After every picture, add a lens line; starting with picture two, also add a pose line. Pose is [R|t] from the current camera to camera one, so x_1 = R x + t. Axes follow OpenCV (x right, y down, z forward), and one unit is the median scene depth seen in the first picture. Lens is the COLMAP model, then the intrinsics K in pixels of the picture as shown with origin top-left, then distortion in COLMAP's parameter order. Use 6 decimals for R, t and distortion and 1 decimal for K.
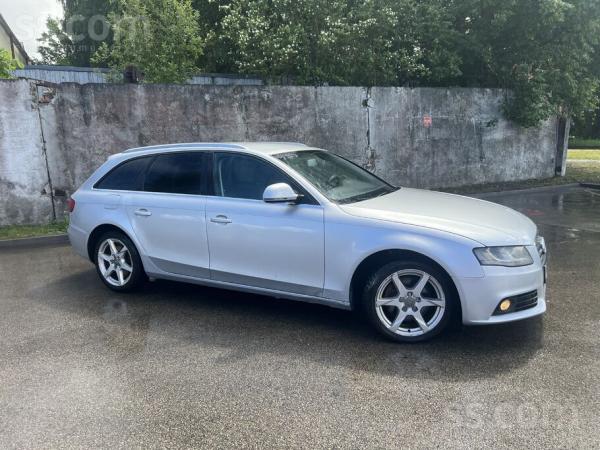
lens RADIAL K [[444.6, 0, 300.0], [0, 444.6, 225.0], [0, 0, 1]] dist [0.068388, -0.103911]
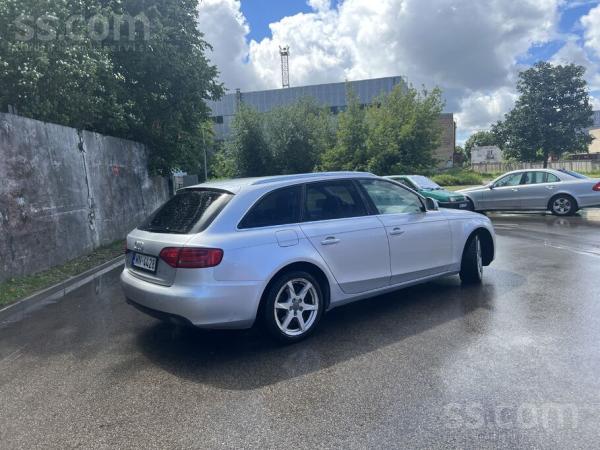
lens RADIAL K [[460.1, 0, 300.0], [0, 460.1, 225.0], [0, 0, 1]] dist [0.007386, 0.002122]
pose [[0.401455, -0.082161, 0.912186, -0.577628], [0.203763, 0.979019, -0.001496, -0.032969], [-0.892925, 0.186471, 0.409774, 0.288551]]
